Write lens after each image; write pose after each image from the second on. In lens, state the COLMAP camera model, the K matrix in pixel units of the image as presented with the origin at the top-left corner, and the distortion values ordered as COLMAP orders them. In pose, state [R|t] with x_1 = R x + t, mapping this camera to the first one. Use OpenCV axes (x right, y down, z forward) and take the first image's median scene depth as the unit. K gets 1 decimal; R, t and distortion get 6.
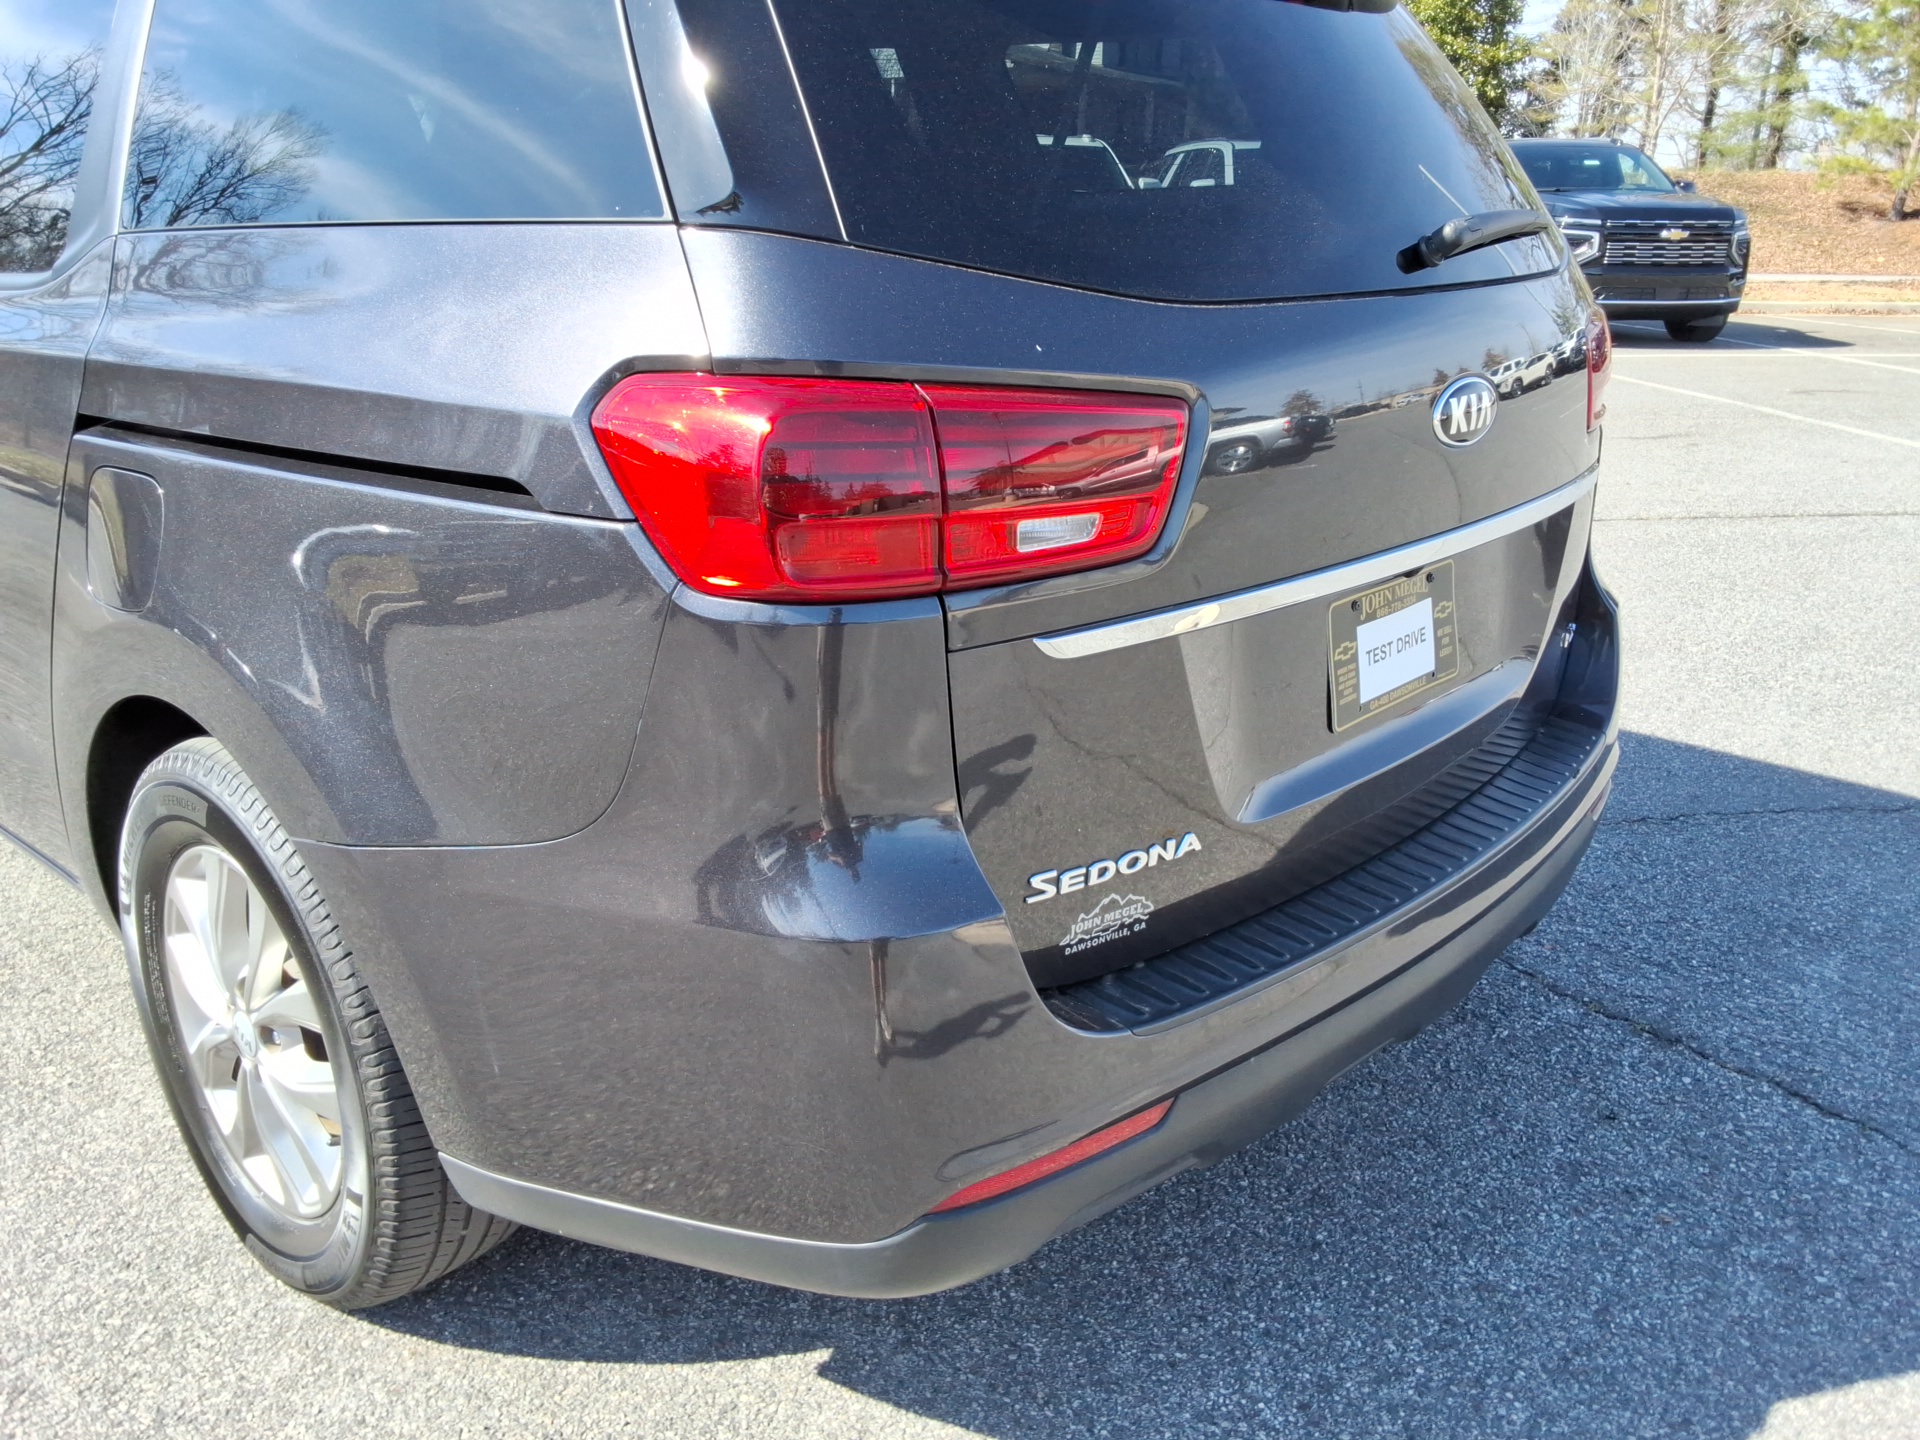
lens RADIAL K [[1547.6, 0, 973.7], [0, 1547.6, 710.4], [0, 0, 1]] dist [0.084026, -0.134264]
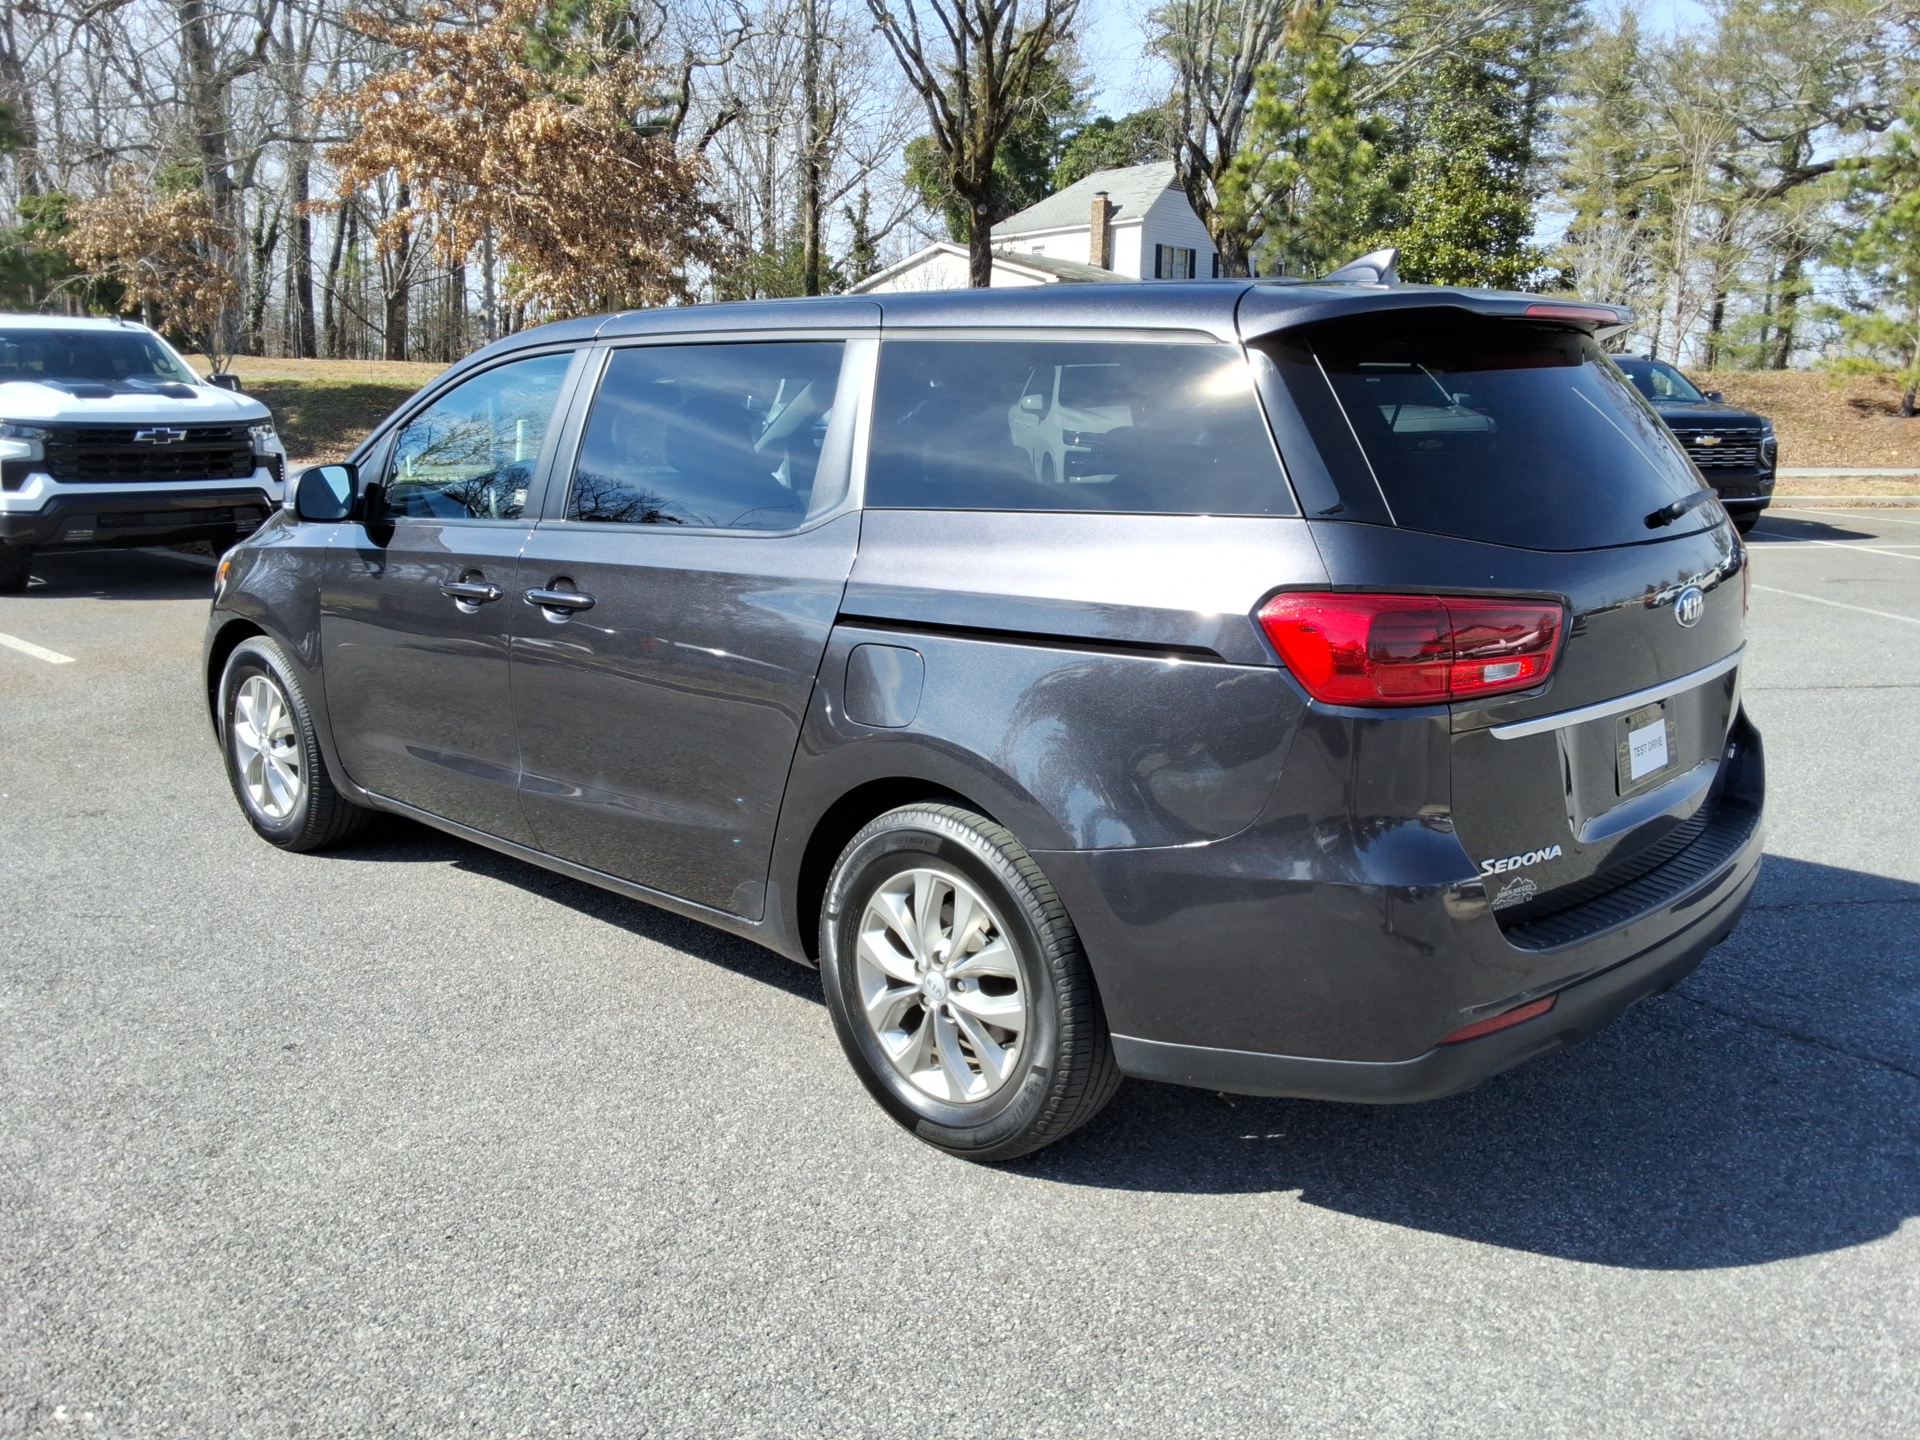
lens RADIAL K [[1542.5, 0, 972.4], [0, 1542.5, 711.6], [0, 0, 1]] dist [0.118720, -0.204179]
pose [[0.999863, -0.001641, -0.016457, -0.402252], [-0.000274, 0.993284, -0.115701, 0.109830], [0.016537, 0.115690, 0.993148, -0.641628]]
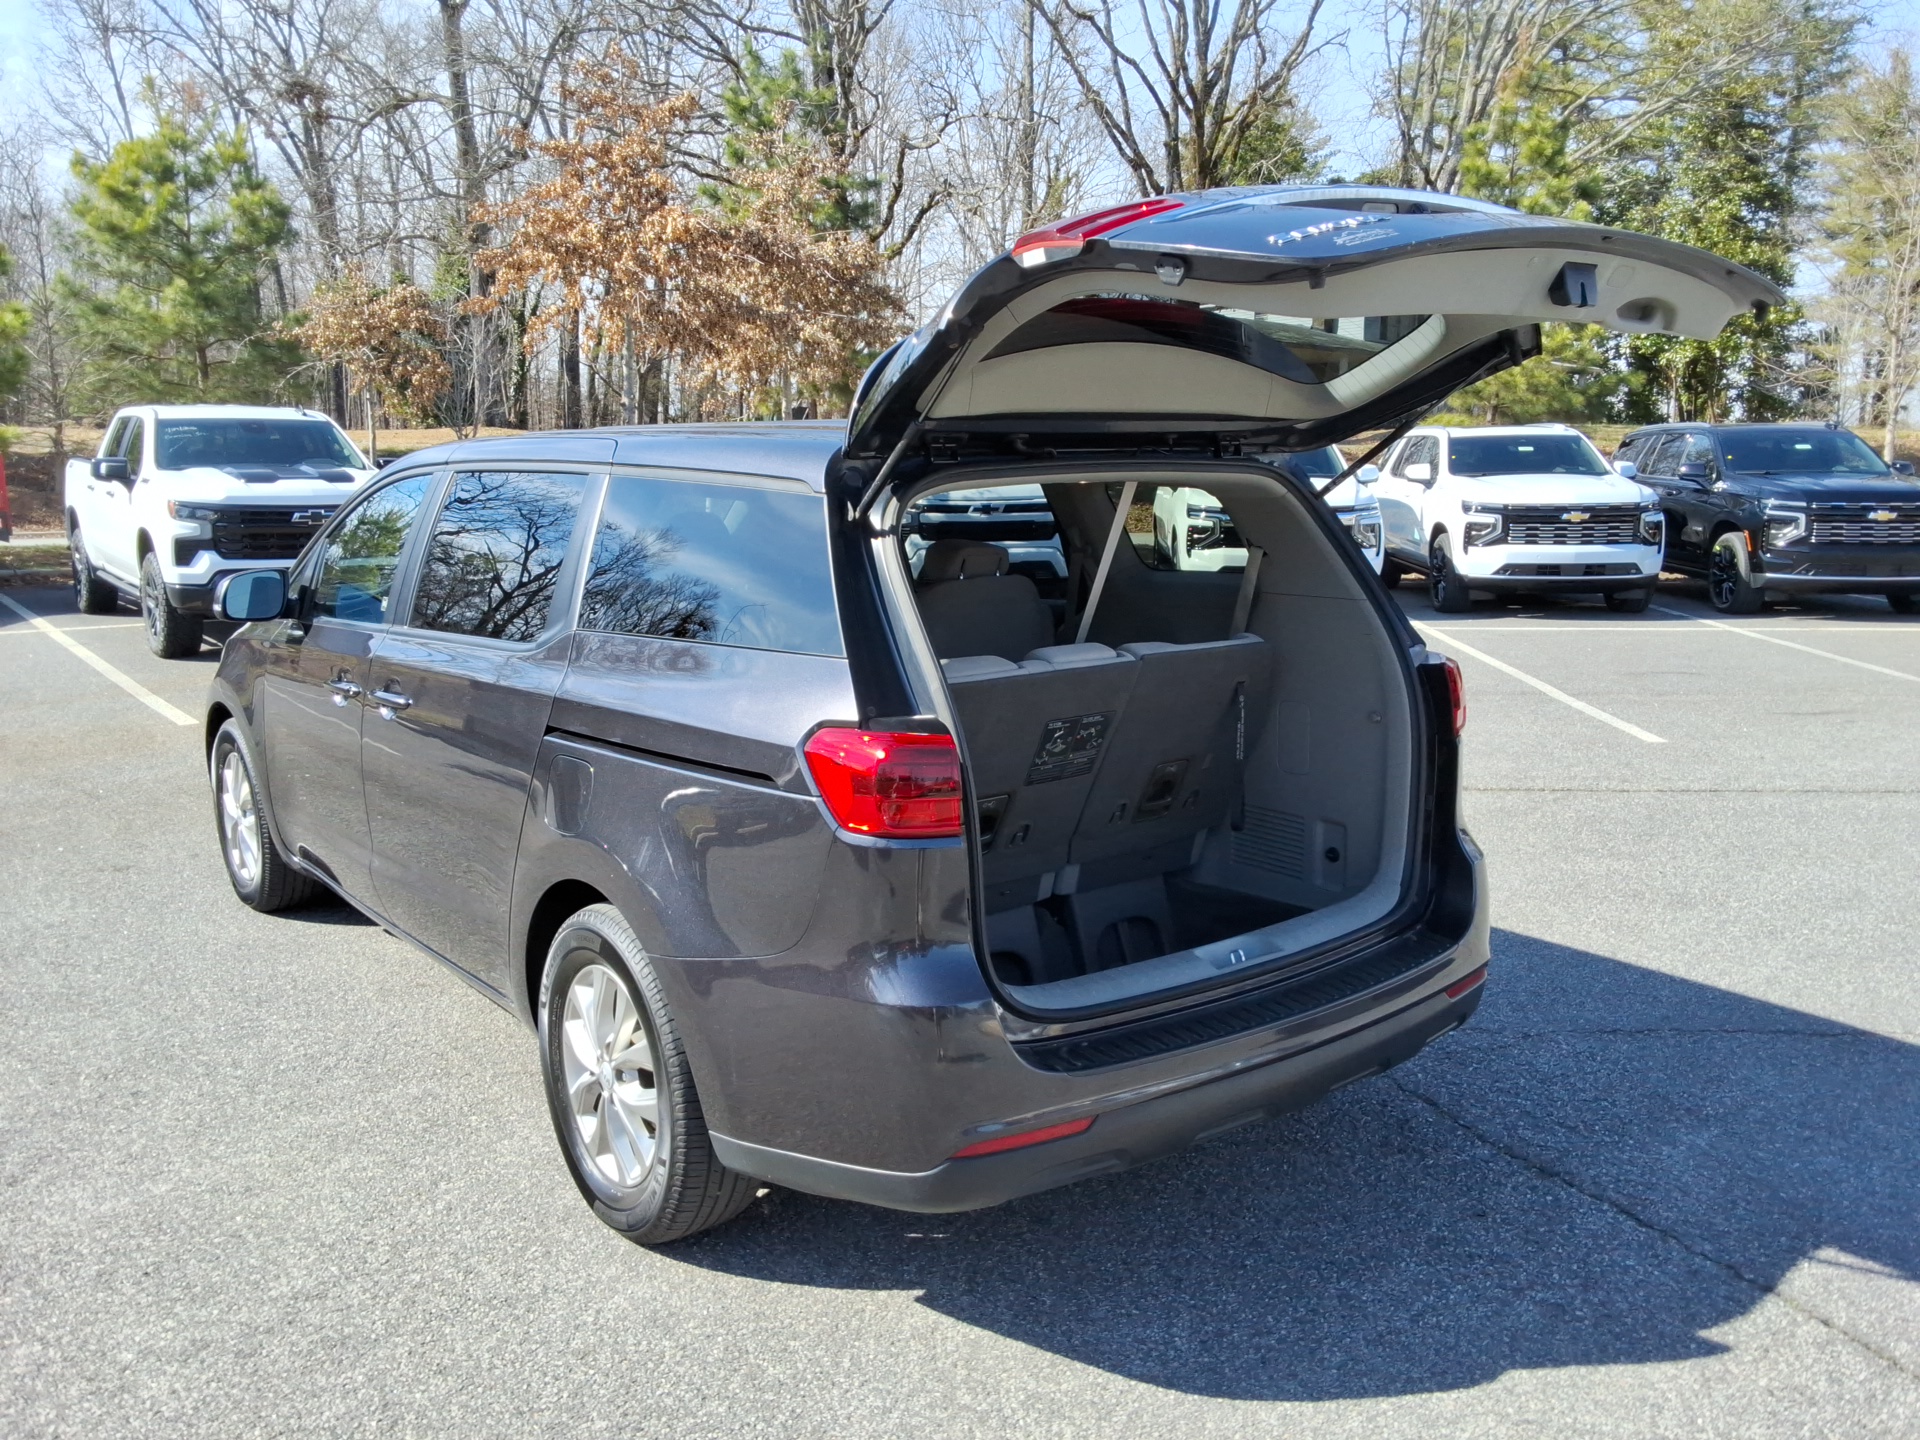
lens RADIAL K [[1547.6, 0, 973.7], [0, 1547.6, 710.4], [0, 0, 1]] dist [0.084026, -0.134264]
pose [[0.985251, 0.017524, -0.170215, 0.232994], [-0.043360, 0.987844, -0.149279, 0.045778], [0.165530, 0.154458, 0.974034, -0.704305]]
